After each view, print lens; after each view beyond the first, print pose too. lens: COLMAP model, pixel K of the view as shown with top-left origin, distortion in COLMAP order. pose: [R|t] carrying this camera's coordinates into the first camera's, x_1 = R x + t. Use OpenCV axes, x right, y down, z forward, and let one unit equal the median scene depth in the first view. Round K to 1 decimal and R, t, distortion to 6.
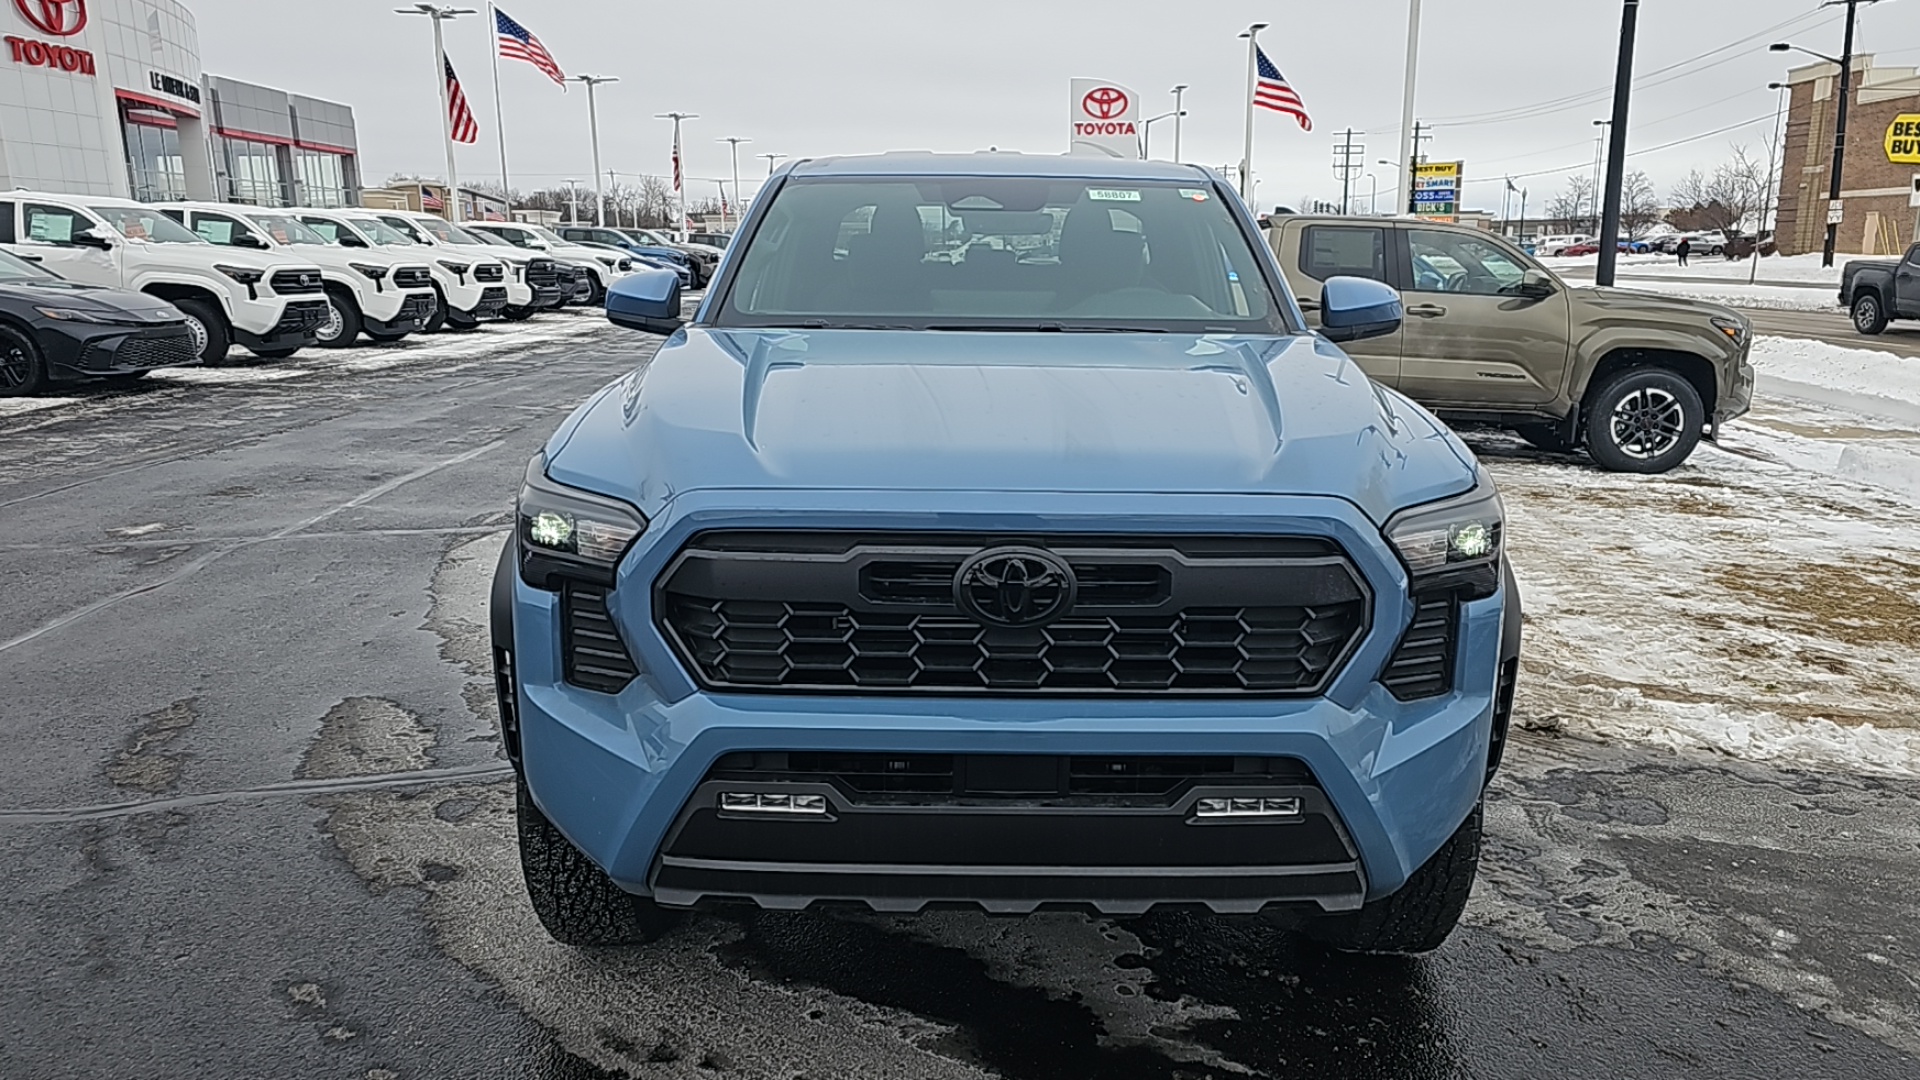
lens RADIAL K [[1362.3, 0, 990.5], [0, 1362.3, 551.7], [0, 0, 1]] dist [0.075506, -0.052316]
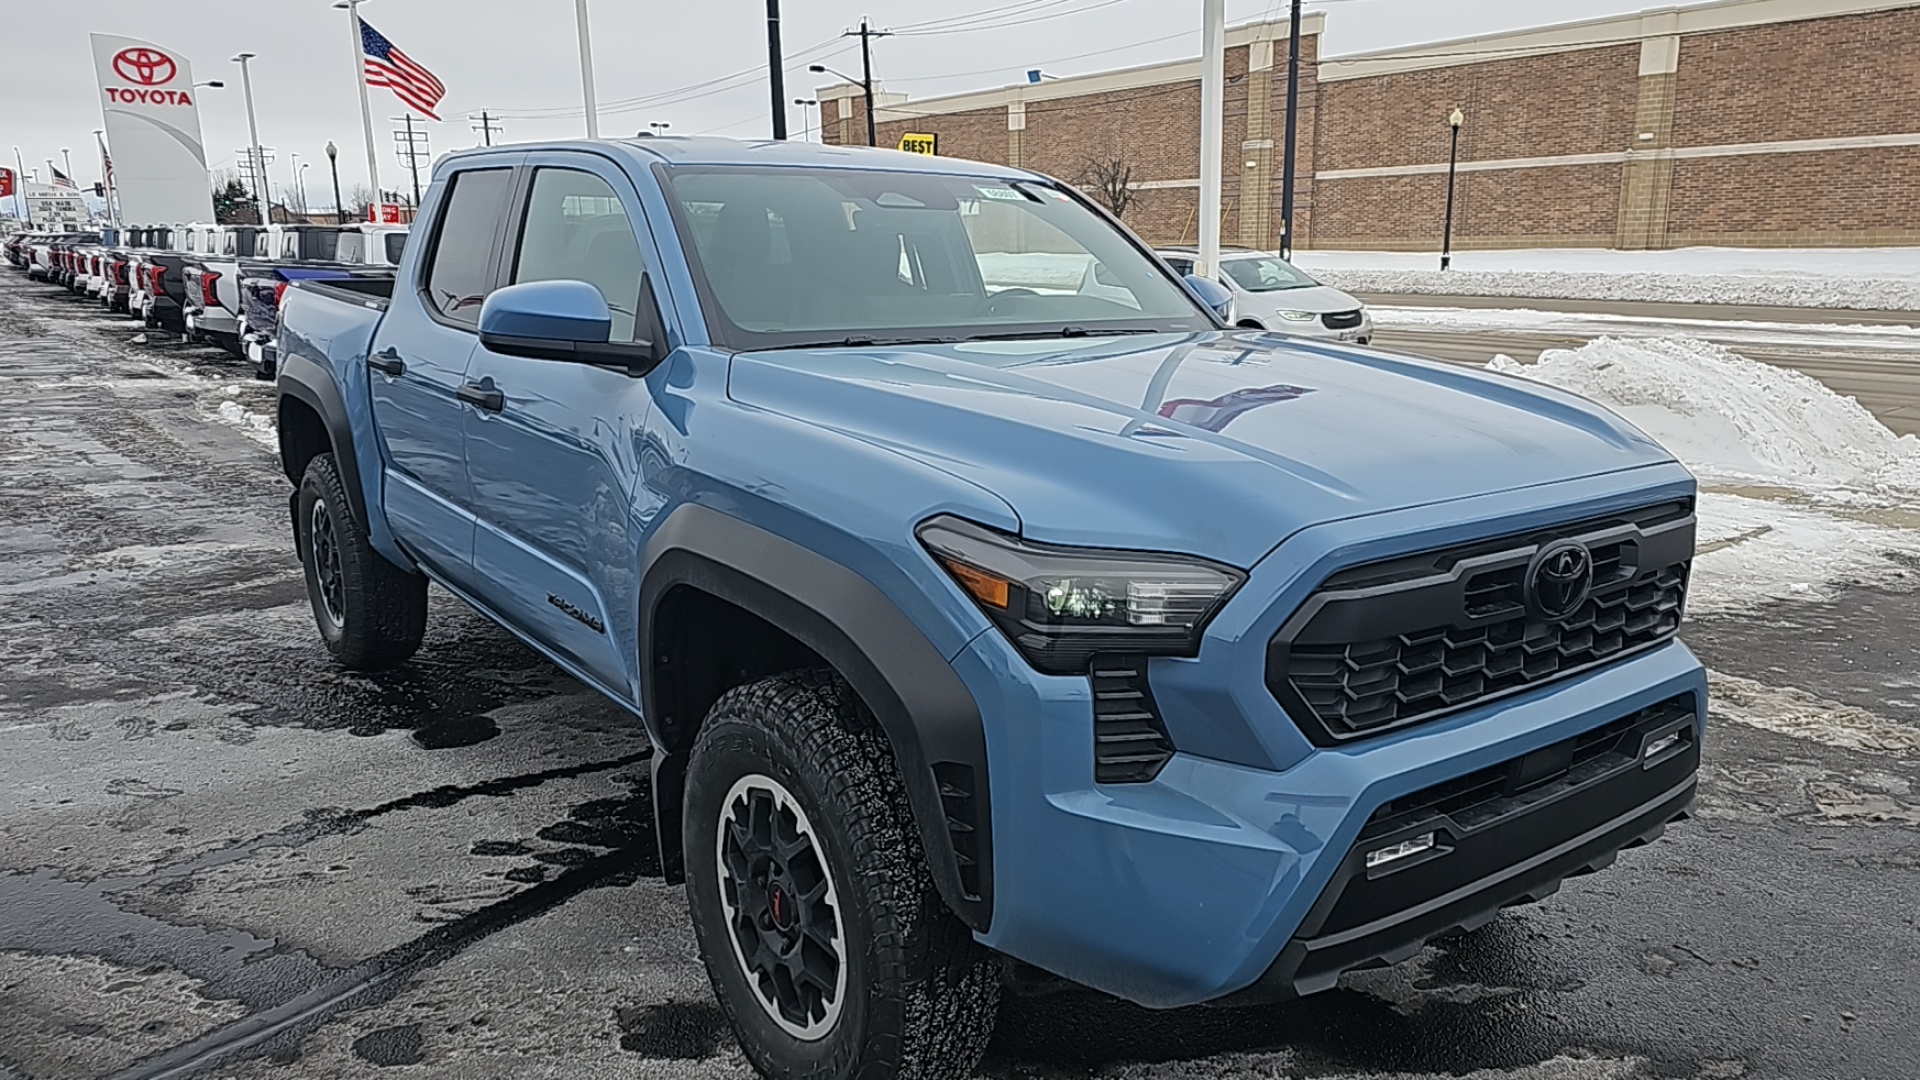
lens RADIAL K [[1362.3, 0, 990.5], [0, 1362.3, 551.7], [0, 0, 1]] dist [0.075506, -0.052316]
pose [[0.800283, -0.137523, 0.583639, -0.126562], [0.134833, 0.989690, 0.048318, -0.013994], [-0.584267, 0.040026, 0.810574, 0.055976]]
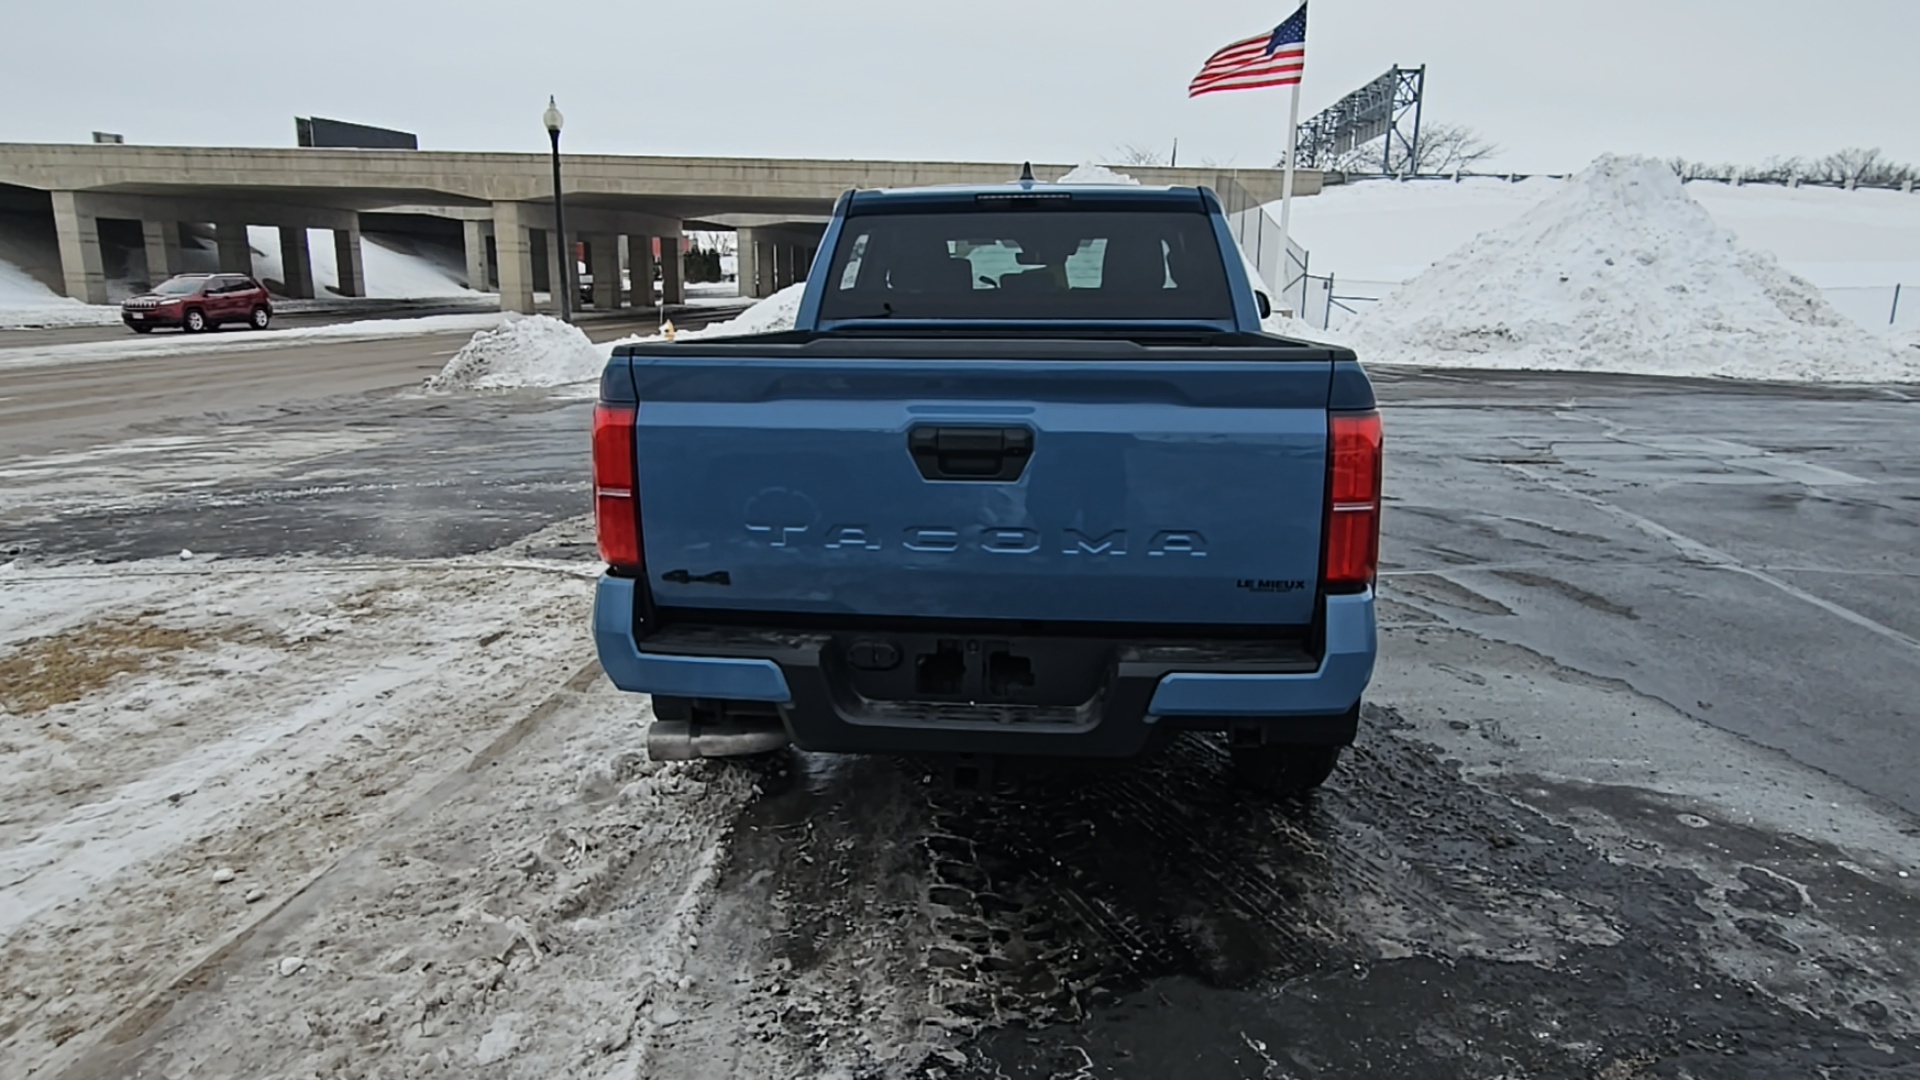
lens RADIAL K [[1161.6, 0, 979.3], [0, 1161.6, 544.8], [0, 0, 1]] dist [0.005059, -0.002853]
pose [[-0.993958, -0.034492, 0.104202, -0.018326], [0.014036, 0.901610, 0.432321, -0.135882], [-0.108861, 0.431172, -0.895679, 0.613507]]
